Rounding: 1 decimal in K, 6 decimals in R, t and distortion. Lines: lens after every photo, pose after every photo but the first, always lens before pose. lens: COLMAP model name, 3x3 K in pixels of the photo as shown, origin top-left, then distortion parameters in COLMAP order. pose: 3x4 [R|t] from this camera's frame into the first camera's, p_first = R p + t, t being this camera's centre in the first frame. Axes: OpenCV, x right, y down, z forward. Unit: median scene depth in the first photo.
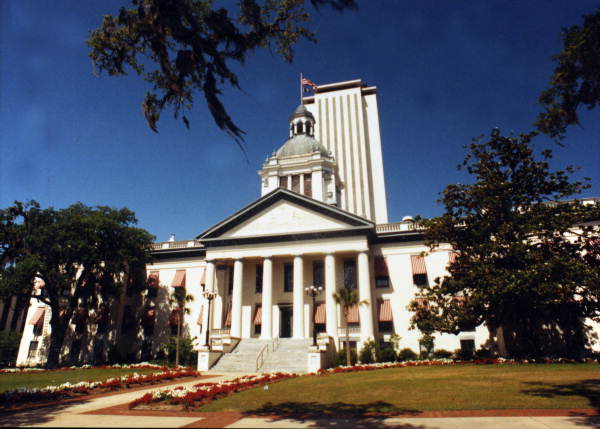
lens RADIAL K [[391.0, 0, 285.5], [0, 391.0, 215.3], [0, 0, 1]] dist [-0.046669, -0.001959]
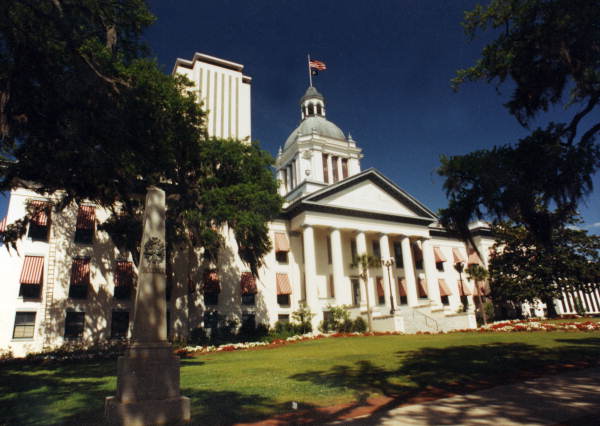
lens RADIAL K [[391.0, 0, 285.5], [0, 391.0, 213.8], [0, 0, 1]] dist [-0.046669, -0.001959]
pose [[0.733458, 0.176700, 0.656366, -0.792865], [-0.195248, 0.979695, -0.045564, 0.132634], [-0.651090, -0.094735, 0.753065, 0.308047]]
